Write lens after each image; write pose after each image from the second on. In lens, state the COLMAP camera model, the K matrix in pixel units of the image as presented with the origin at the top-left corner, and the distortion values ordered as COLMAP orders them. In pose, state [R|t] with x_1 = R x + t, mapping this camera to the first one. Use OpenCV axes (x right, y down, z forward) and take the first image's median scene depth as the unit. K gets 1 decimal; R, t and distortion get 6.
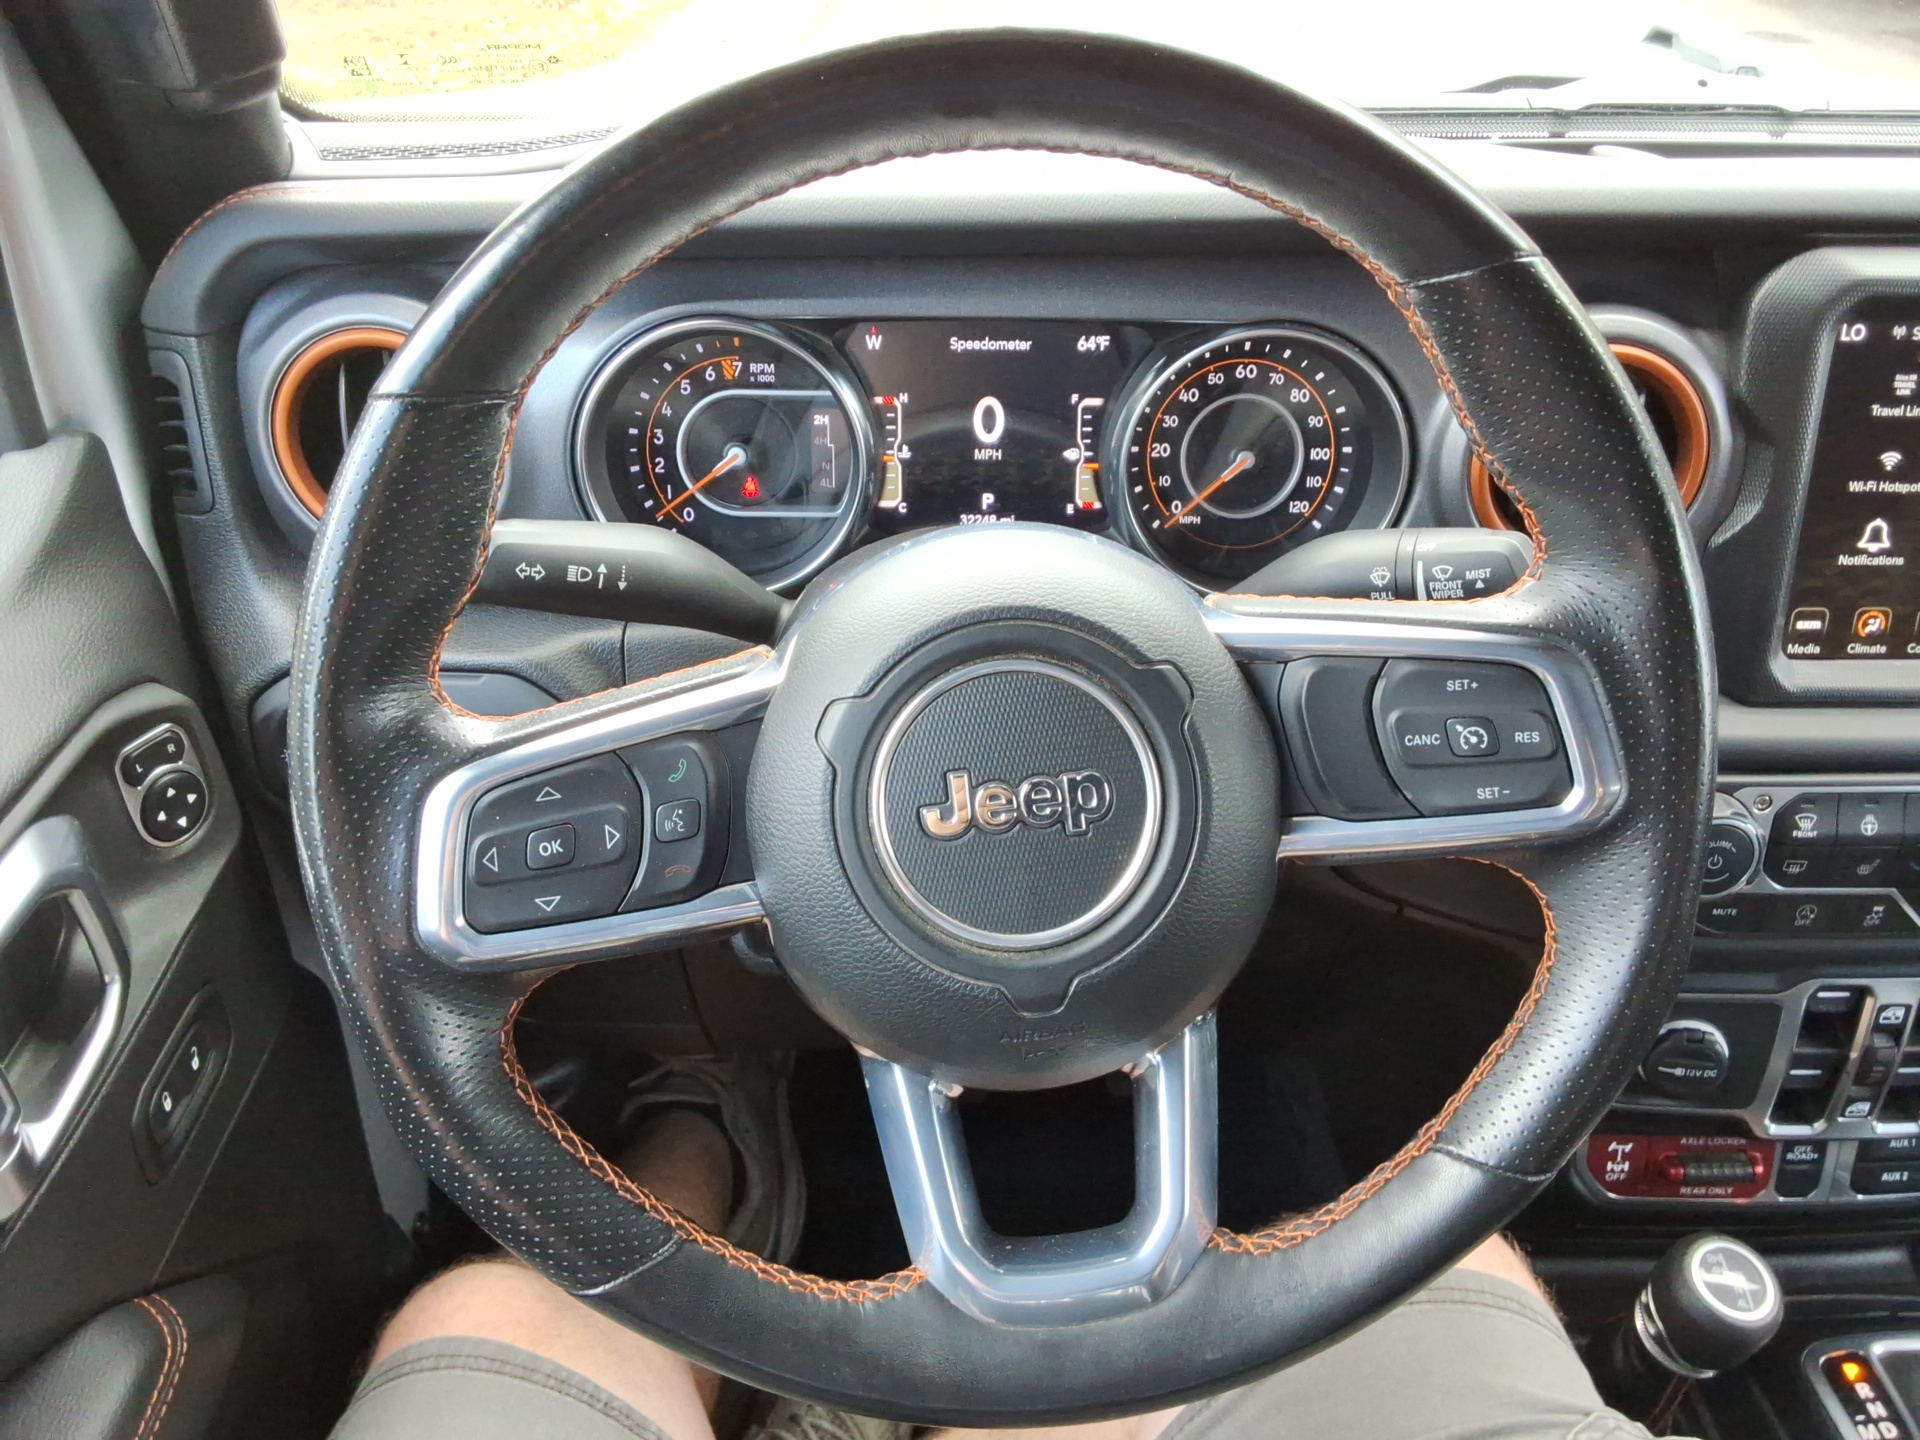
lens RADIAL K [[1569.0, 0, 984.5], [0, 1569.0, 703.6], [0, 0, 1]] dist [0.121899, -0.213838]
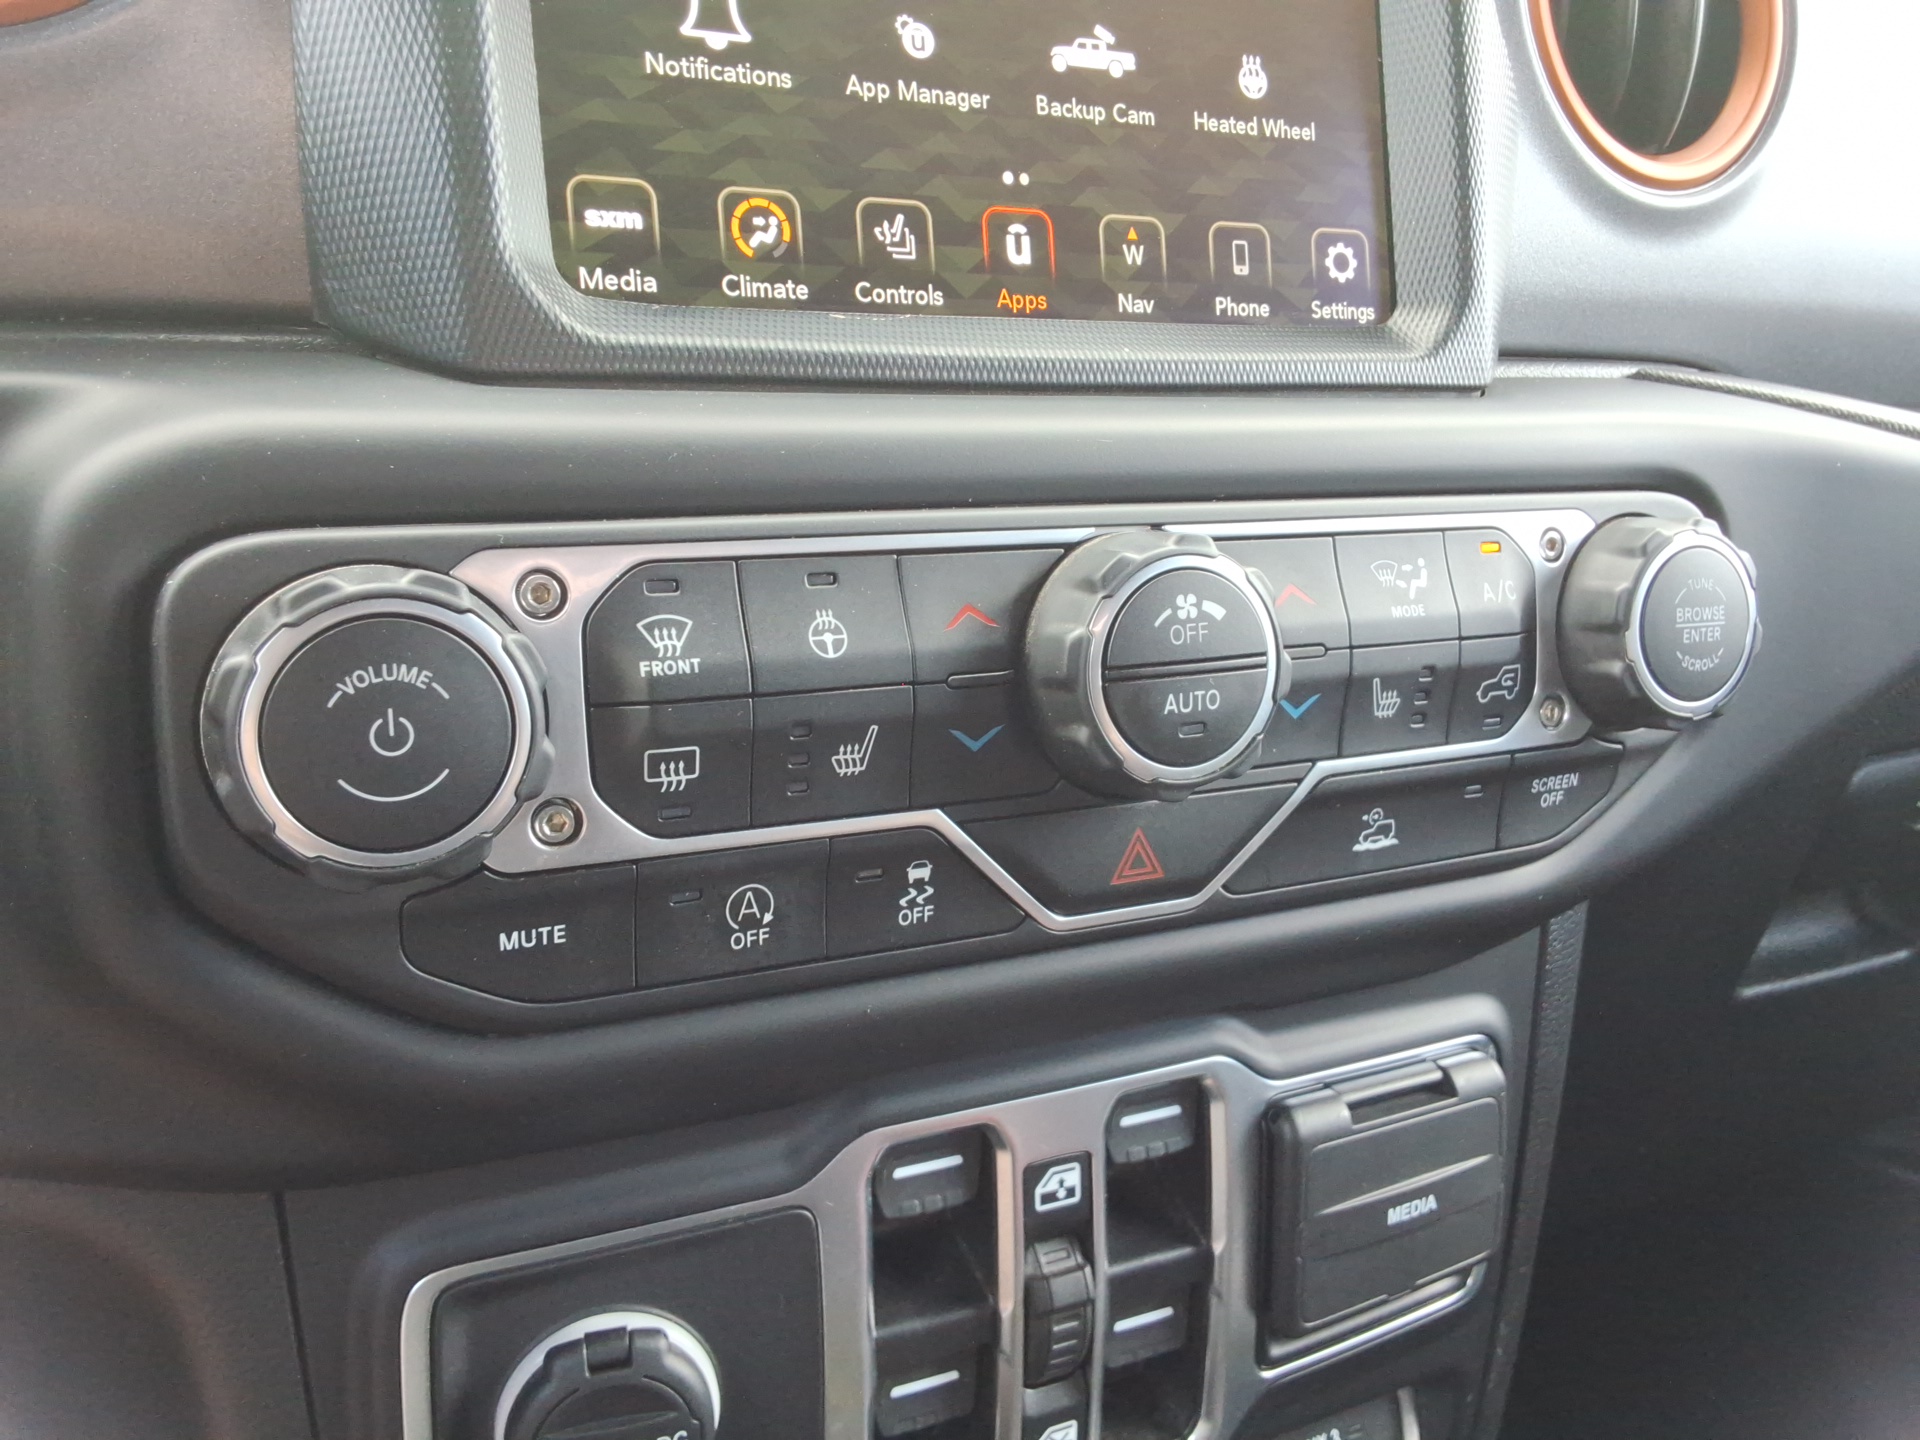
lens RADIAL K [[1569.0, 0, 984.5], [0, 1569.0, 703.6], [0, 0, 1]] dist [0.121899, -0.213838]
pose [[0.906621, -0.083324, 0.413636, 0.426002], [0.208578, 0.940661, -0.267679, 0.205563], [-0.366787, 0.328959, 0.870203, 0.649289]]
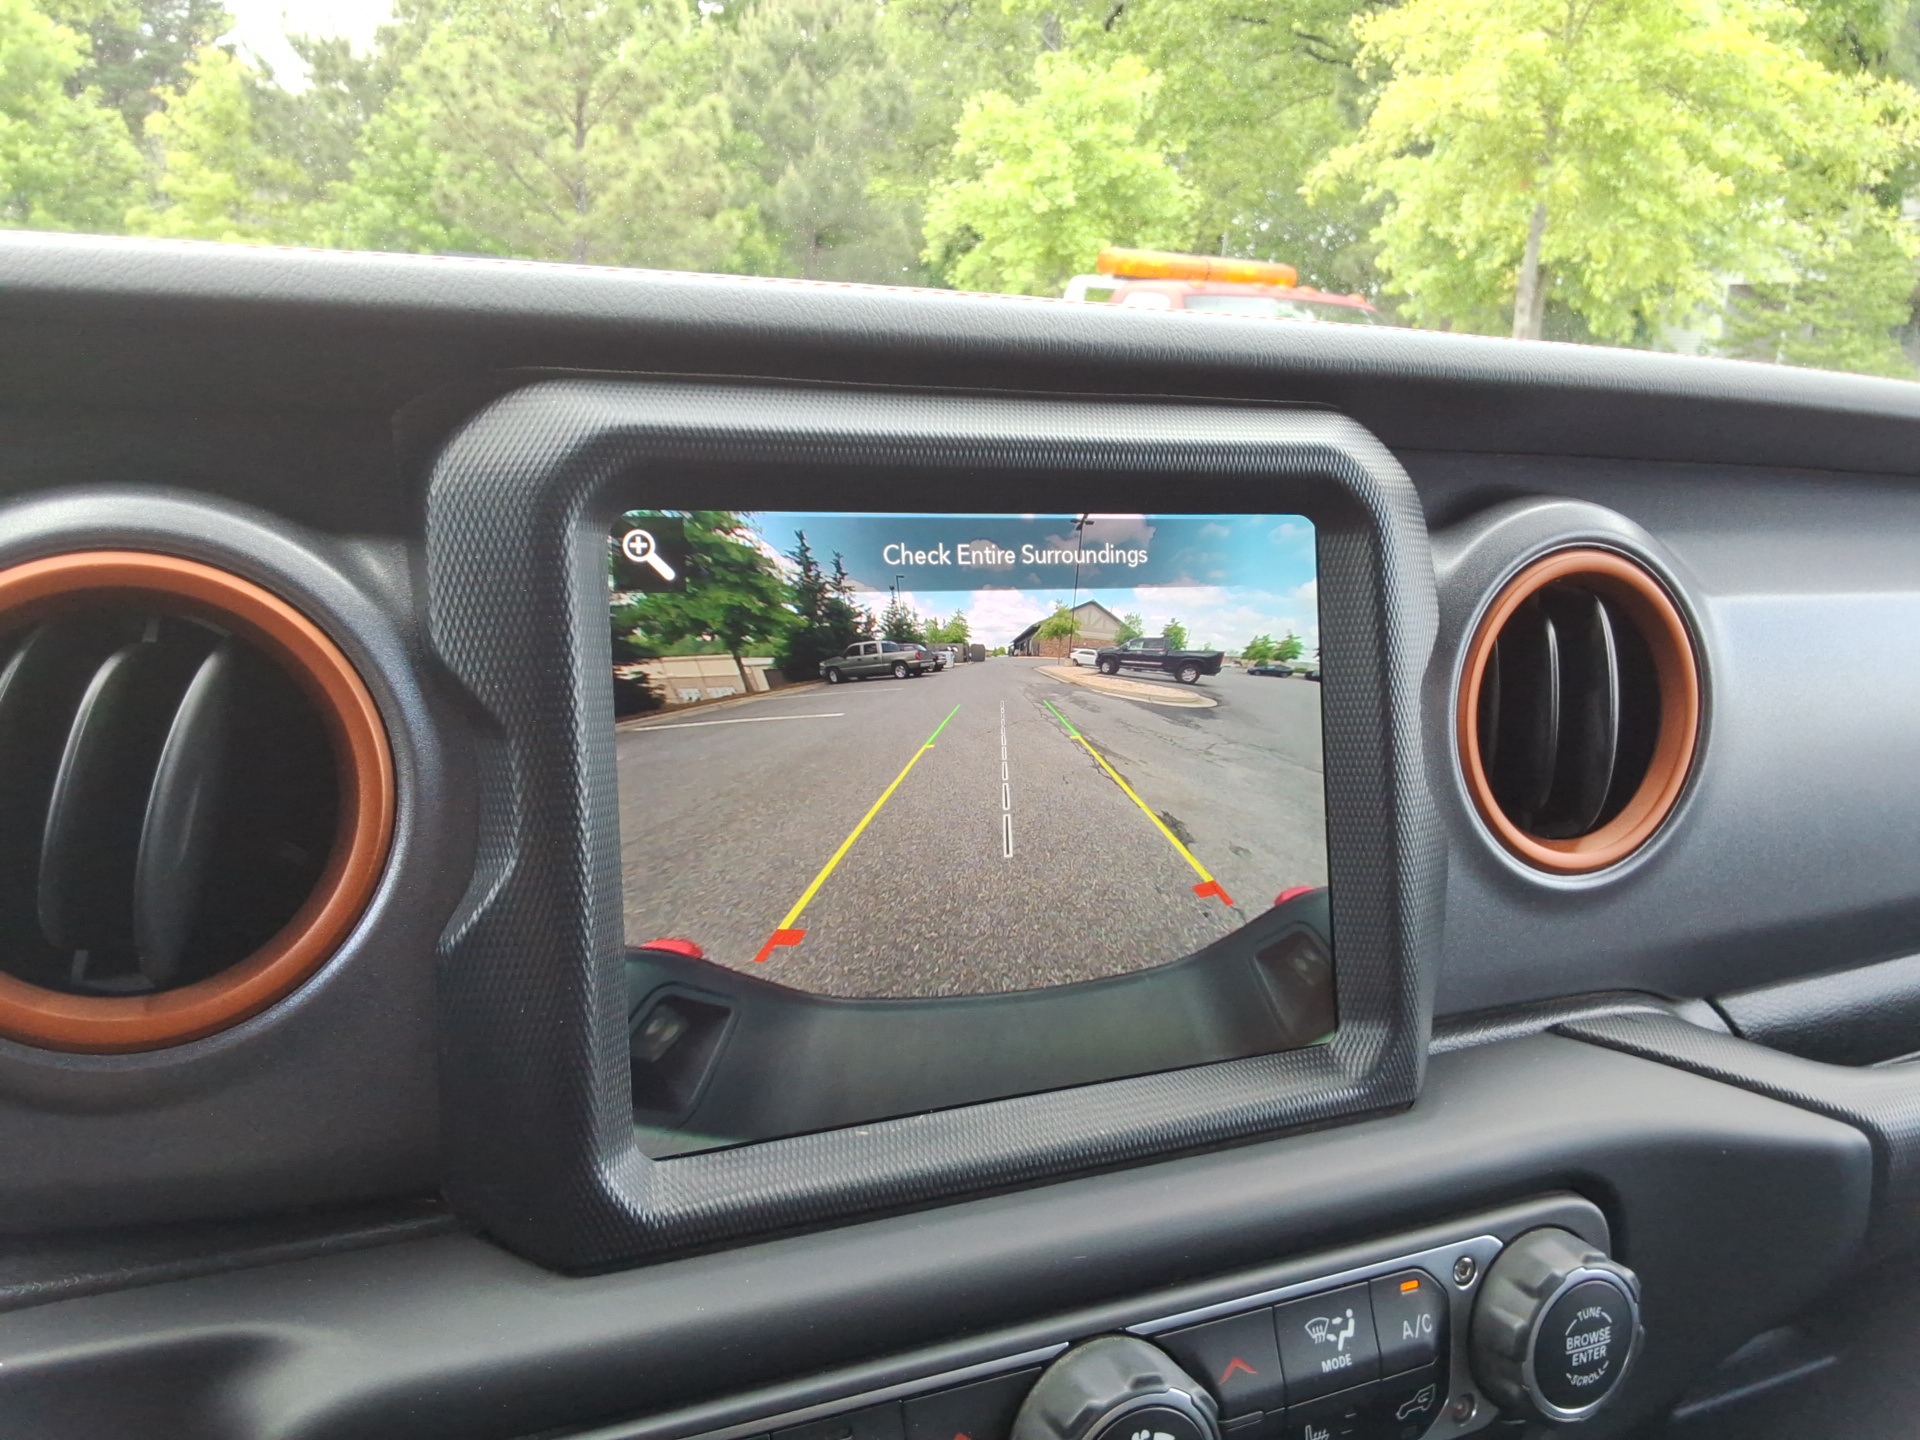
lens RADIAL K [[1536.7, 0, 976.3], [0, 1536.7, 684.6], [0, 0, 1]] dist [0.118294, -0.193132]
pose [[0.919712, -0.047837, 0.389667, 0.418093], [0.174257, 0.939160, -0.295994, -0.005679], [-0.351801, 0.340132, 0.872093, 0.486049]]
